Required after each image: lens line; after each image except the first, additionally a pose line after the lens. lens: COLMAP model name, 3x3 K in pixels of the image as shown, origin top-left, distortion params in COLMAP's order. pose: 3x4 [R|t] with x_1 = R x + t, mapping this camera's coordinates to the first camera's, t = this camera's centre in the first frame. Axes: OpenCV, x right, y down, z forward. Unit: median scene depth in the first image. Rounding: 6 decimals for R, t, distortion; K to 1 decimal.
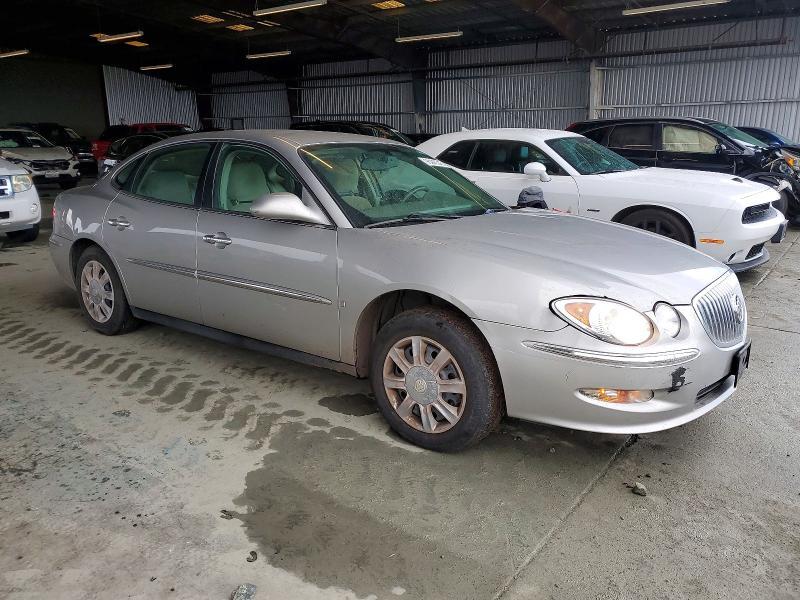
lens RADIAL K [[667.7, 0, 399.2], [0, 667.7, 302.3], [0, 0, 1]] dist [0.014723, 0.011516]
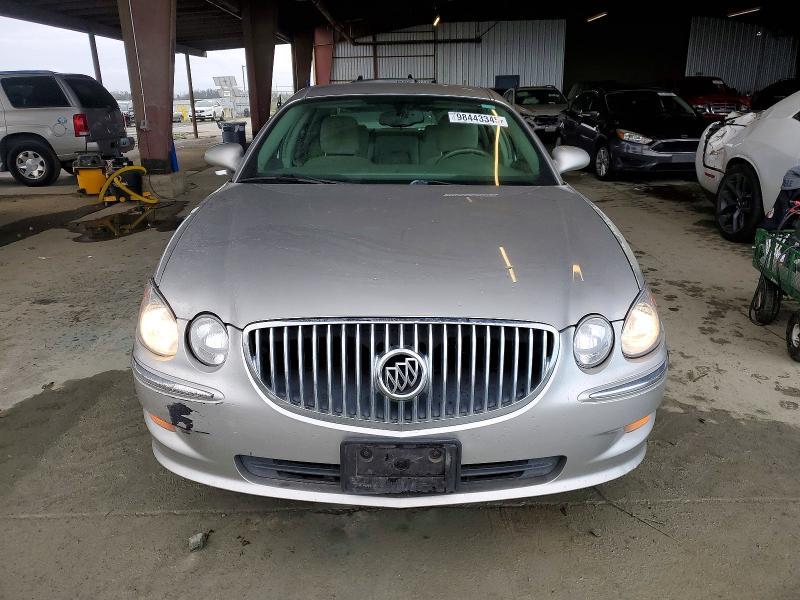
lens RADIAL K [[667.7, 0, 400.5], [0, 667.7, 298.1], [0, 0, 1]] dist [0.014723, 0.011516]
pose [[0.565715, 0.229594, -0.791993, 1.035819], [-0.186100, 0.971225, 0.148623, -0.156382], [0.803326, 0.063312, 0.592164, 0.704018]]
